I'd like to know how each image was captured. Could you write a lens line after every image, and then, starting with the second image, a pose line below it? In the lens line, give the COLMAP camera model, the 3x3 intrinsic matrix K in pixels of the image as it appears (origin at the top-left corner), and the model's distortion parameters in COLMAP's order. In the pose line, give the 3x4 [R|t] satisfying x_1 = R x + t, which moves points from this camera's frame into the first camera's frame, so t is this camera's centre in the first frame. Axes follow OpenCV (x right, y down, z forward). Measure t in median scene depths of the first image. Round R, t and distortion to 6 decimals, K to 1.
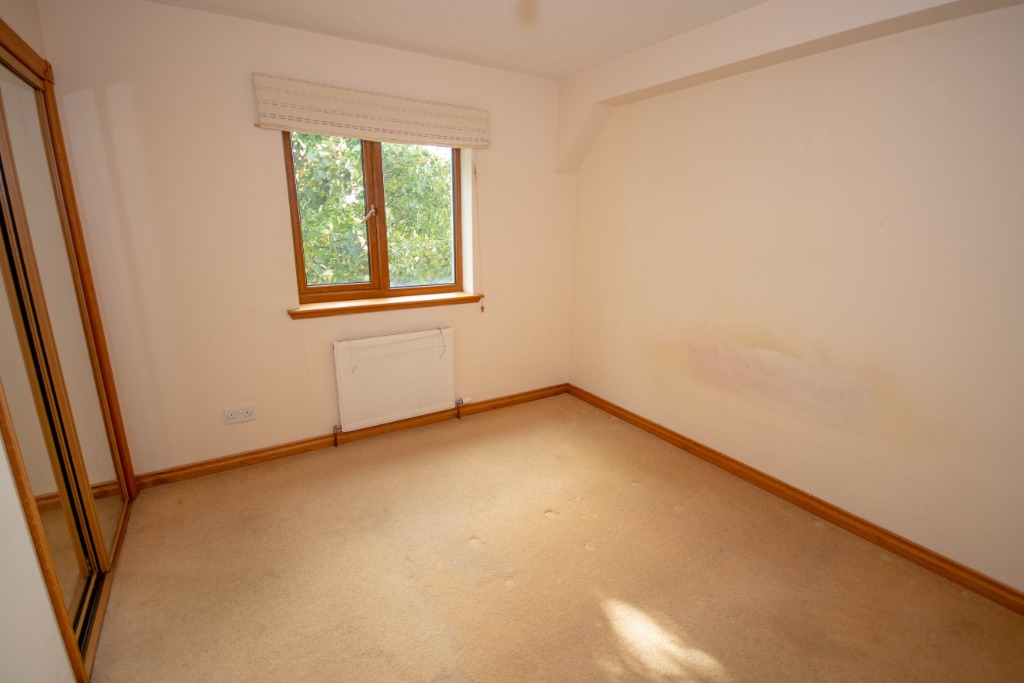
lens RADIAL K [[451.0, 0, 510.7], [0, 451.0, 326.7], [0, 0, 1]] dist [0.000463, -0.000050]
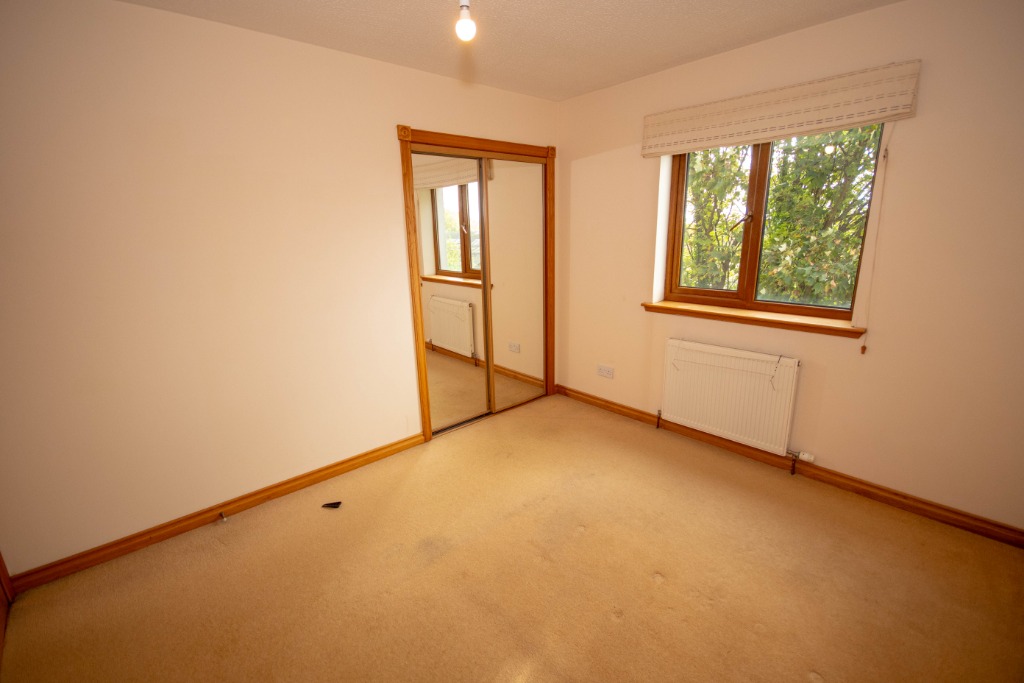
lens RADIAL K [[446.1, 0, 507.6], [0, 446.1, 347.2], [0, 0, 1]] dist [0.000973, -0.005391]
pose [[0.189222, 0.232242, -0.954075, 0.578431], [-0.205187, 0.959530, 0.192875, -0.072511], [0.960257, 0.159268, 0.229217, 0.343298]]
